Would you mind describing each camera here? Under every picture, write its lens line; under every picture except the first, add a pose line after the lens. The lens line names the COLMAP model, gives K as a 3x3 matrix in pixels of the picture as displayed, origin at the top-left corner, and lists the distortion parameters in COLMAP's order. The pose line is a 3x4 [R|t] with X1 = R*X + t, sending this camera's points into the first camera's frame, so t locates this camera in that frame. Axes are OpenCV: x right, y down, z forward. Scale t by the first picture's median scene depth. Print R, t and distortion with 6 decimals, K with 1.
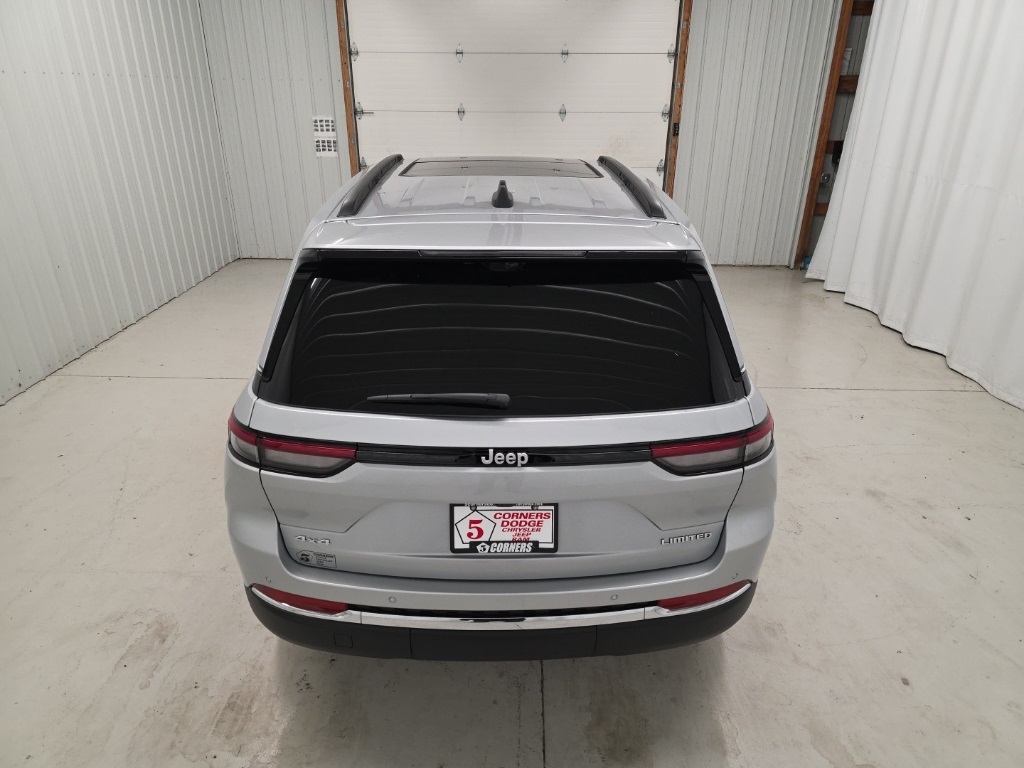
lens RADIAL K [[696.3, 0, 514.7], [0, 696.3, 388.4], [0, 0, 1]] dist [0.046962, -0.032324]
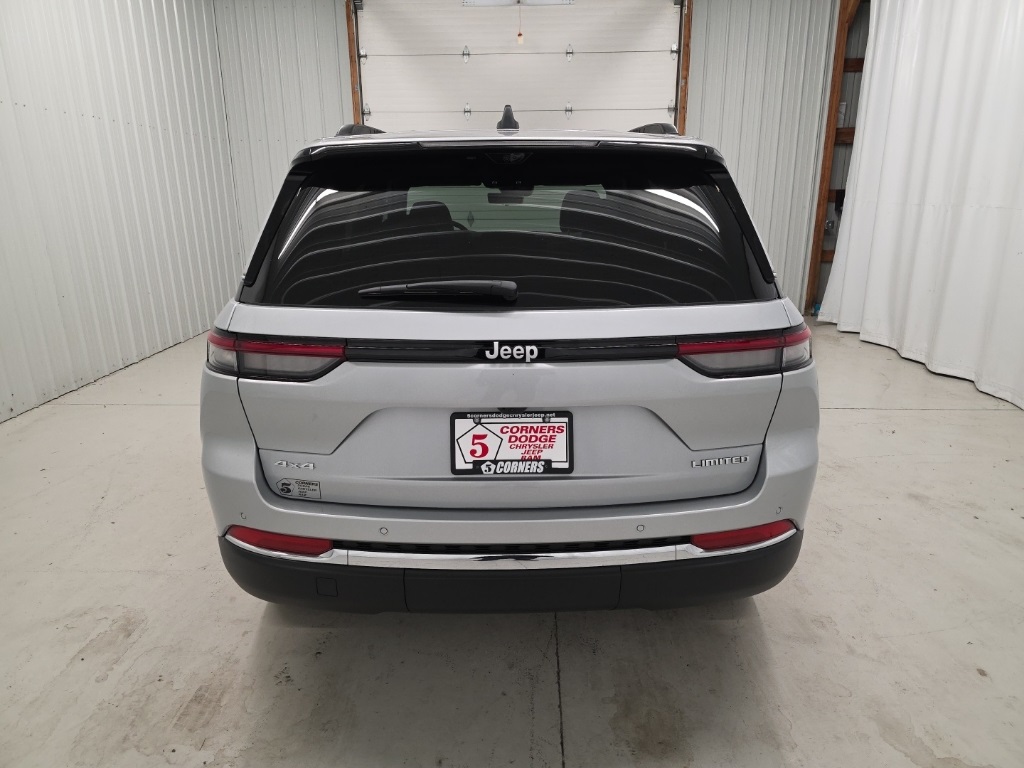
lens RADIAL K [[696.3, 0, 513.6], [0, 696.3, 376.8], [0, 0, 1]] dist [0.046962, -0.032324]
pose [[0.999852, -0.010614, -0.013532, -0.000225], [0.008480, 0.988791, -0.149062, 0.091630], [0.014962, 0.148925, 0.988735, 0.044170]]
